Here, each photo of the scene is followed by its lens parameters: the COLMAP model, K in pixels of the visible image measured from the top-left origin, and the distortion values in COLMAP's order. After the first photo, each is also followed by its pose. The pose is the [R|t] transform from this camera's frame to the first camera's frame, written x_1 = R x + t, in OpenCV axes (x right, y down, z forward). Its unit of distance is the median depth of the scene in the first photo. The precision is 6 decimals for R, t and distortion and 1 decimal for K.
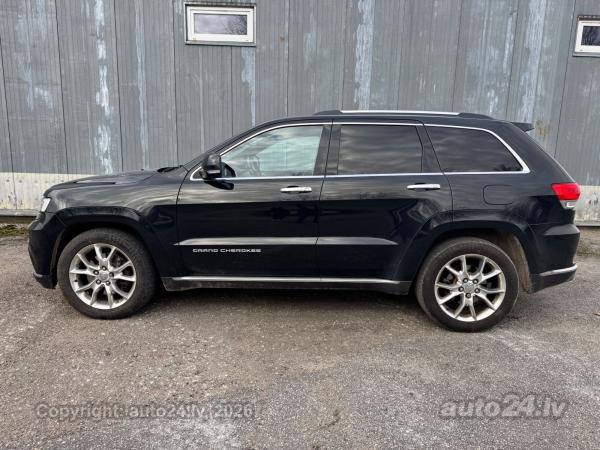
lens RADIAL K [[421.1, 0, 299.1], [0, 421.1, 227.1], [0, 0, 1]] dist [0.026546, -0.030492]
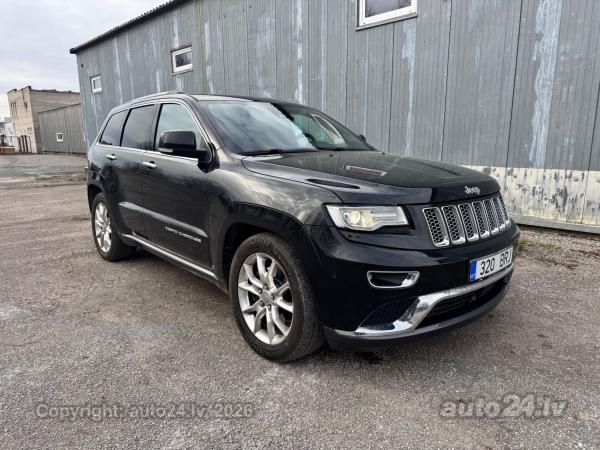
lens RADIAL K [[421.1, 0, 299.2], [0, 421.1, 227.4], [0, 0, 1]] dist [0.026546, -0.030492]
pose [[0.677179, 0.120712, -0.725849, 0.435207], [-0.106325, 0.992152, 0.065804, -0.014338], [0.728095, 0.032615, 0.684700, 0.216378]]
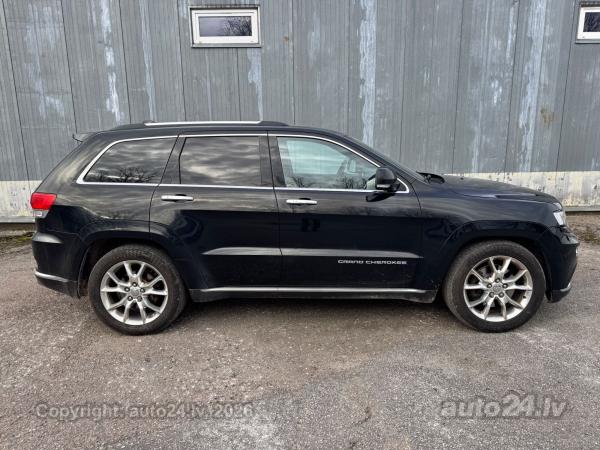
lens RADIAL K [[421.1, 0, 299.8], [0, 421.1, 225.6], [0, 0, 1]] dist [0.026546, -0.030492]
pose [[0.999244, -0.038102, -0.007714, -0.017842], [0.038267, 0.999012, 0.022586, -0.019160], [0.006846, -0.022865, 0.999715, -0.022030]]
